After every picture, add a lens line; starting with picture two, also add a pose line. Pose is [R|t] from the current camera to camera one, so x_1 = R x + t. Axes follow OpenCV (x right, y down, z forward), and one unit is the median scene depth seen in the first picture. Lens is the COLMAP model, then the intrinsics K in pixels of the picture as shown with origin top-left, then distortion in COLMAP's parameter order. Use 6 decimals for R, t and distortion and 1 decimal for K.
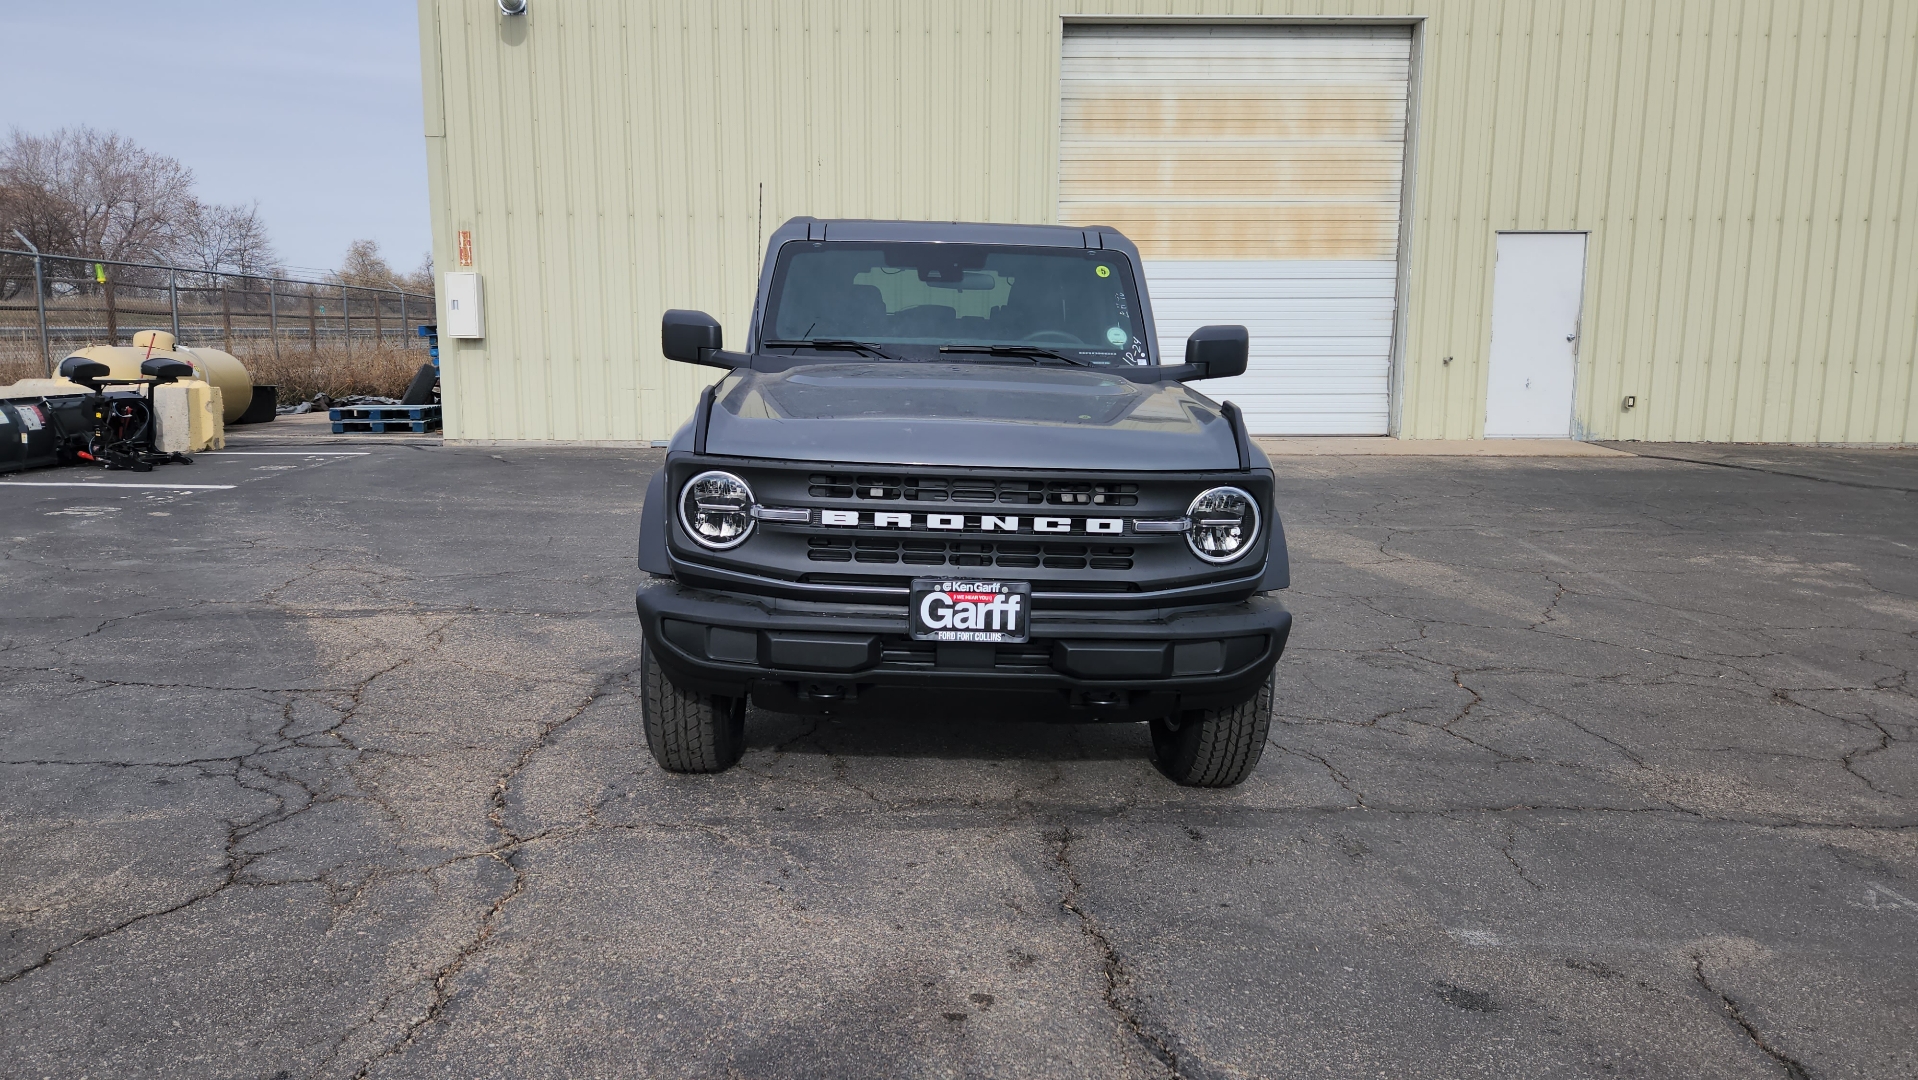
lens RADIAL K [[1277.8, 0, 916.8], [0, 1277.8, 538.7], [0, 0, 1]] dist [0.072841, -0.057751]
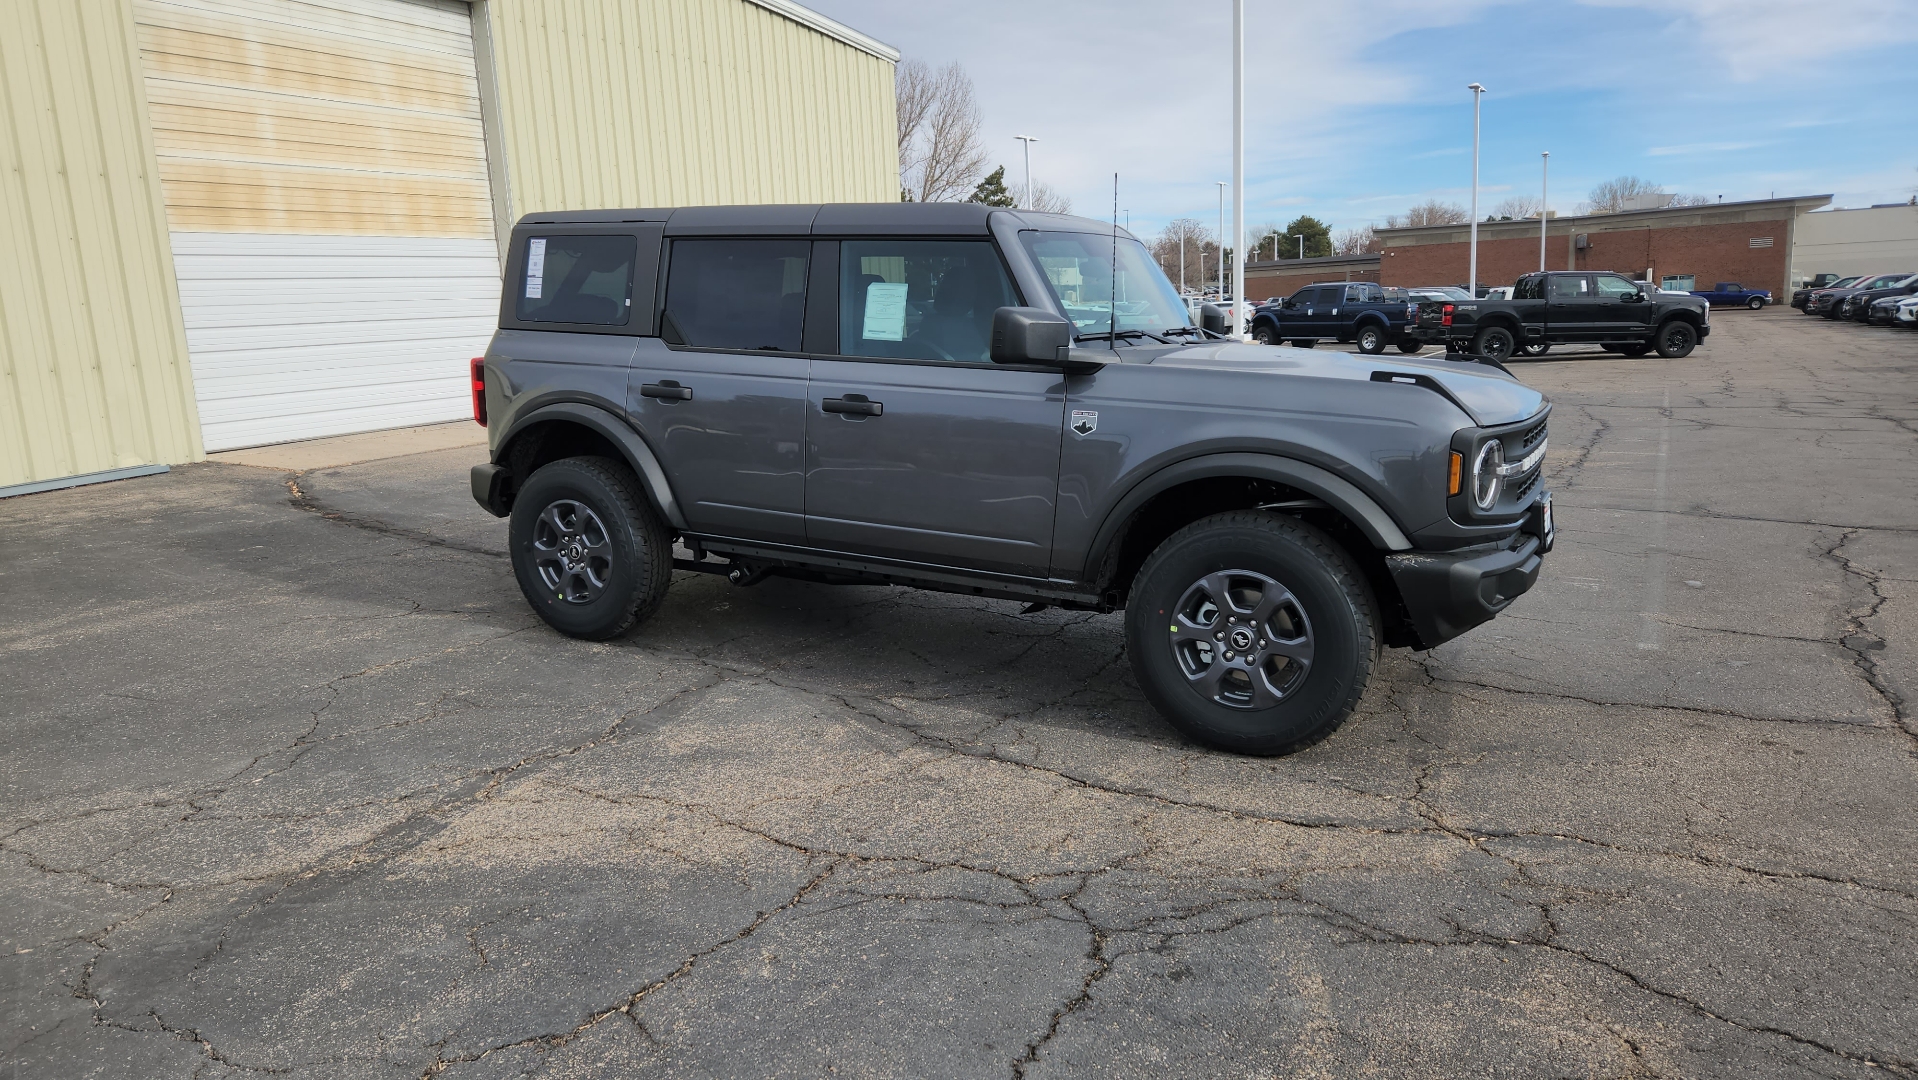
lens RADIAL K [[1277.8, 0, 922.8], [0, 1277.8, 541.2], [0, 0, 1]] dist [0.072841, -0.057751]
pose [[0.511550, -0.189001, 0.838209, -1.180984], [0.170287, 0.978460, 0.116701, -0.156690], [-0.842211, 0.083037, 0.532716, 0.692611]]
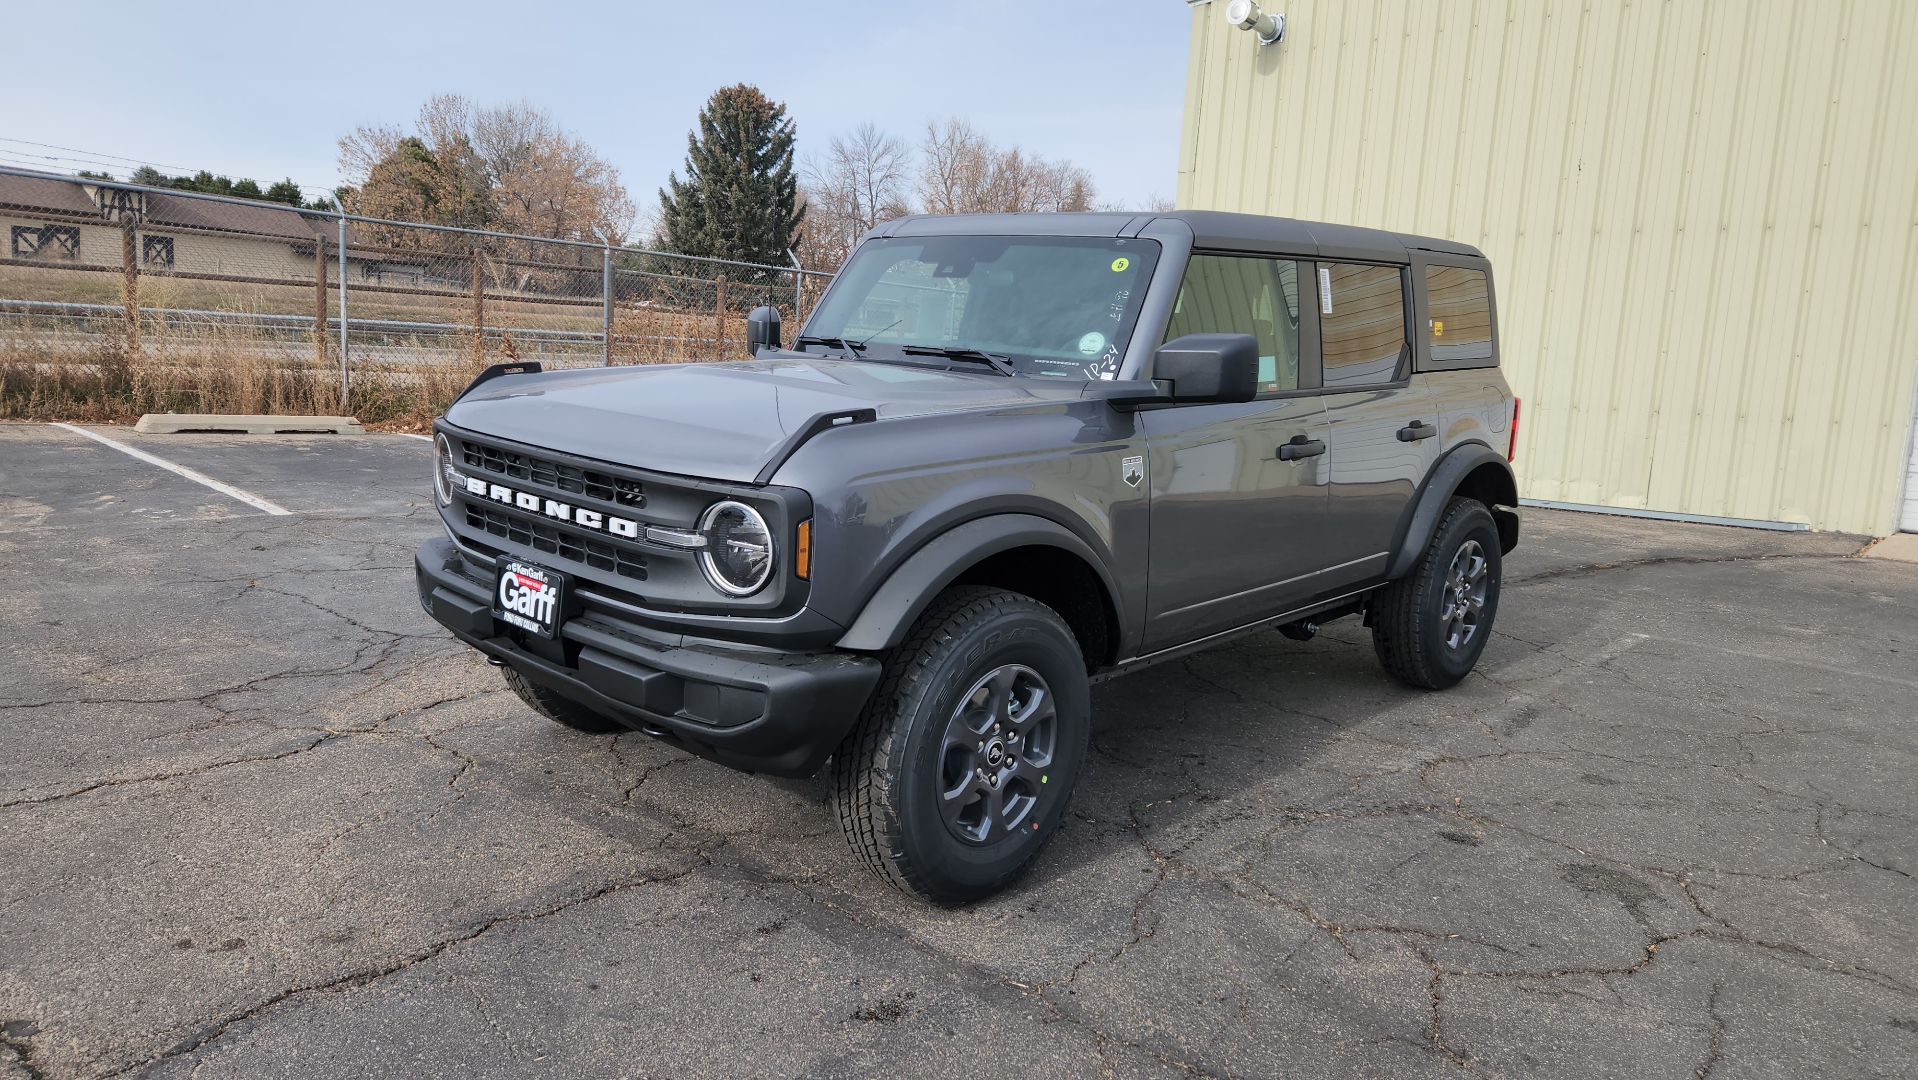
lens RADIAL K [[1277.8, 0, 920.3], [0, 1277.8, 530.7], [0, 0, 1]] dist [0.072841, -0.057751]
pose [[0.708454, 0.128969, -0.693873, 0.765405], [-0.155710, 0.987497, 0.024562, -0.052020], [0.688366, 0.090642, 0.719678, 0.417883]]
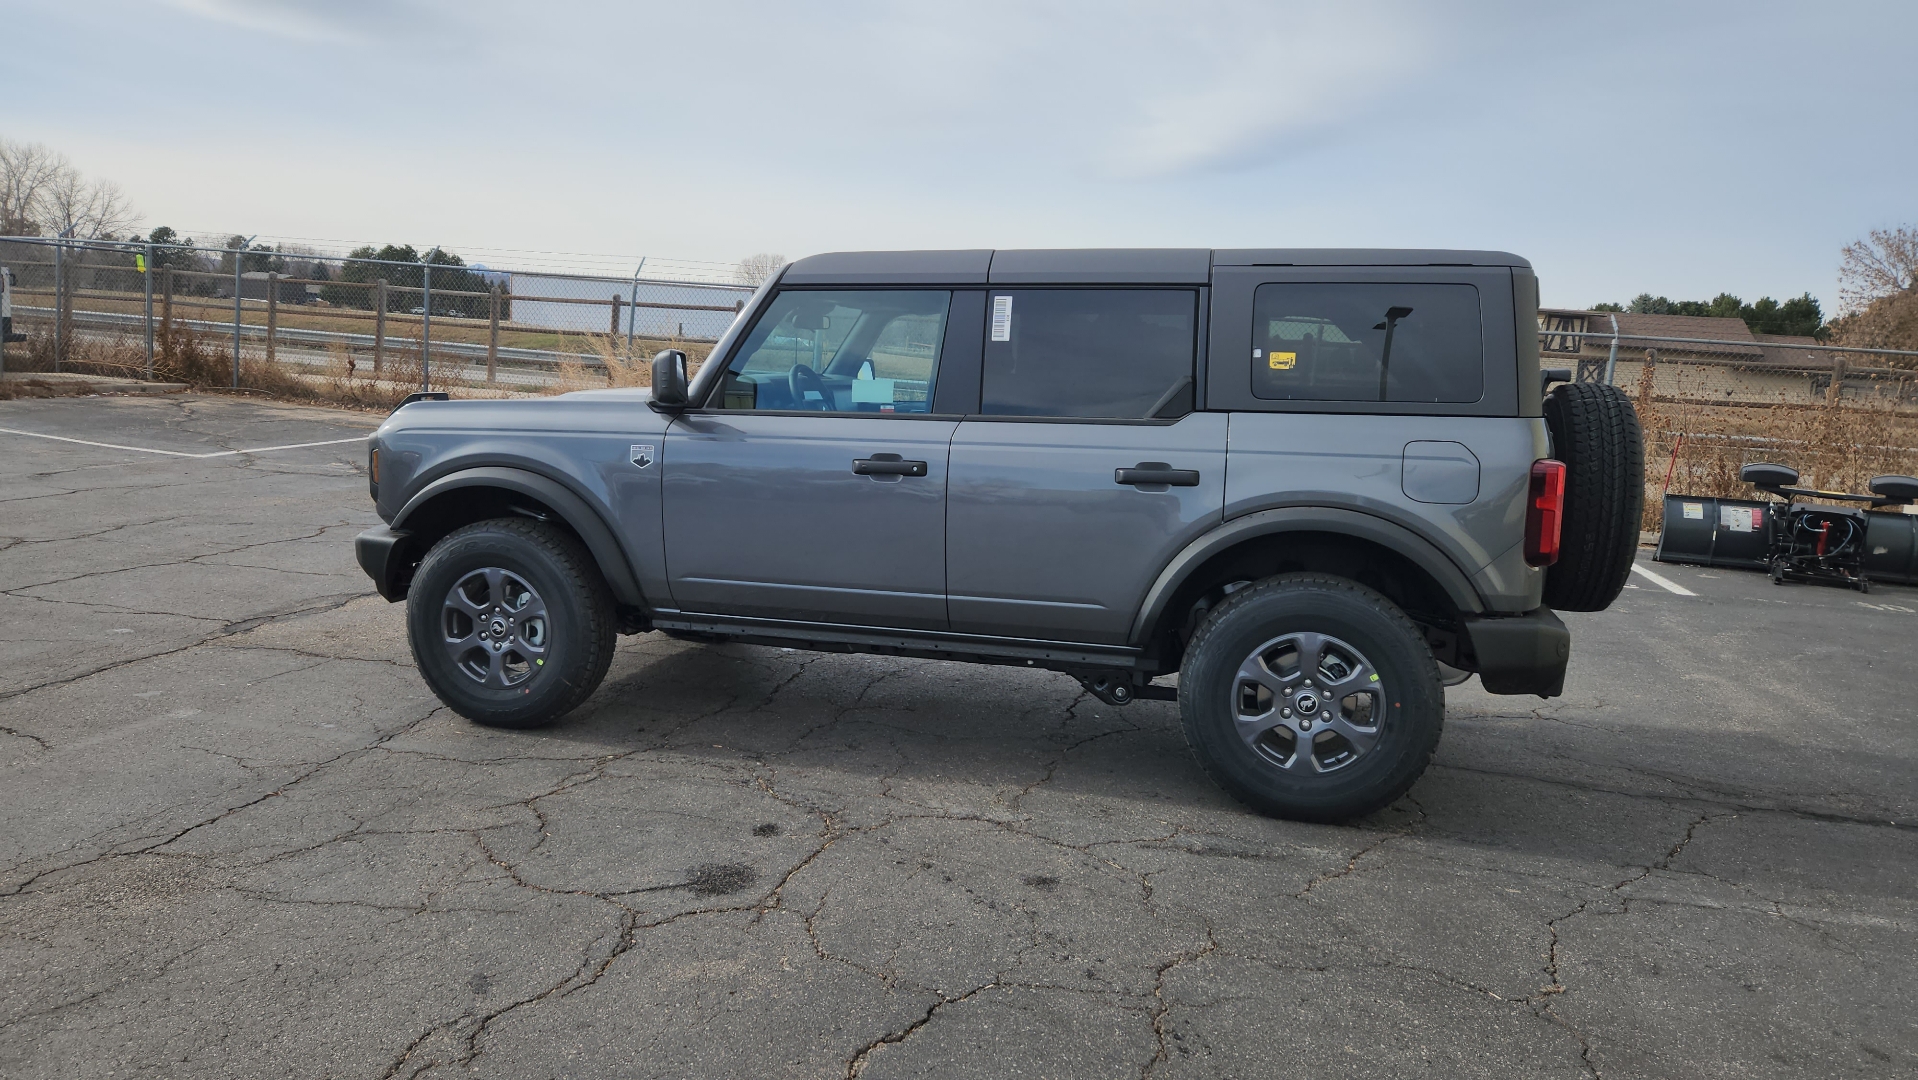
lens RADIAL K [[1277.8, 0, 916.6], [0, 1277.8, 531.4], [0, 0, 1]] dist [0.072841, -0.057751]
pose [[-0.282878, 0.088201, -0.955092, 1.295235], [-0.217745, 0.963859, 0.153502, -0.260656], [0.934113, 0.251388, -0.253449, 1.698654]]
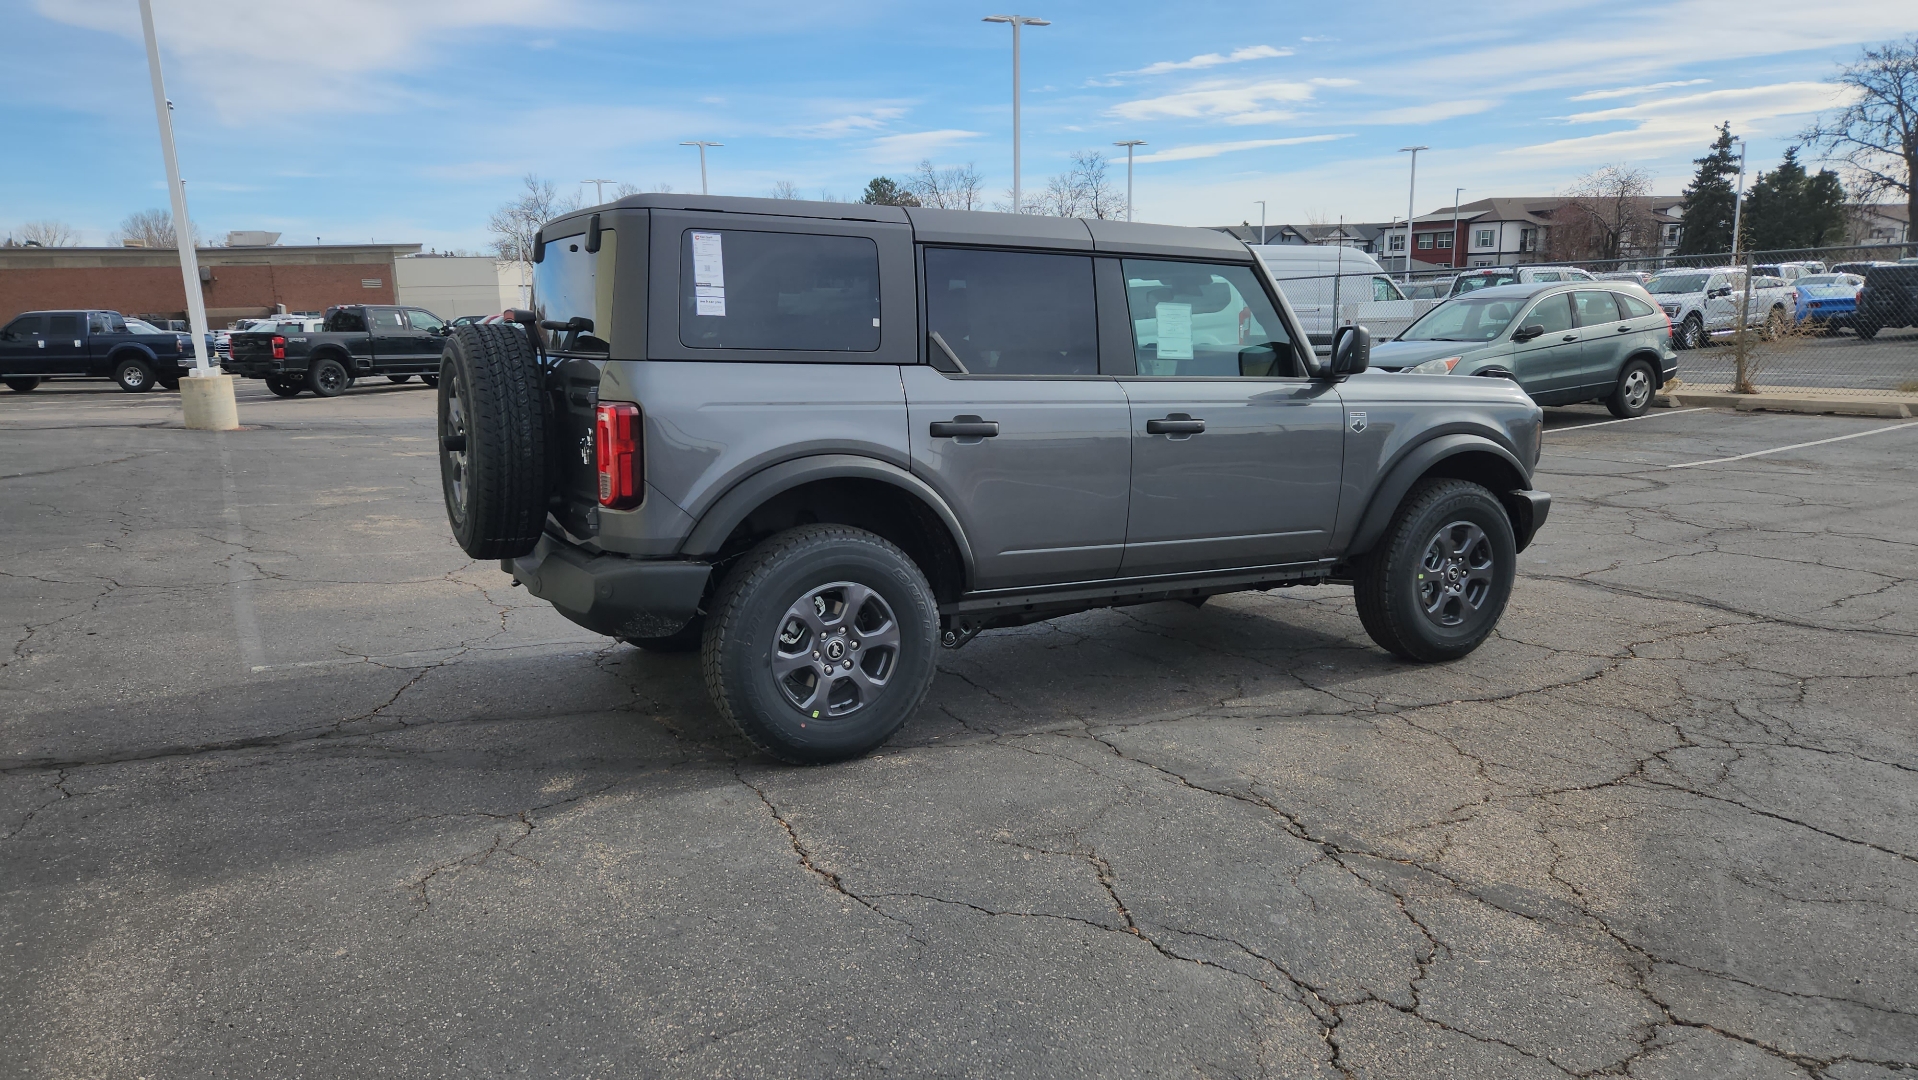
lens RADIAL K [[1277.8, 0, 923.4], [0, 1277.8, 563.4], [0, 0, 1]] dist [0.072841, -0.057751]
pose [[-0.458649, -0.186166, 0.868898, -1.145001], [0.145759, 0.948803, 0.280226, -0.399985], [-0.876582, 0.255175, -0.408032, 2.103061]]
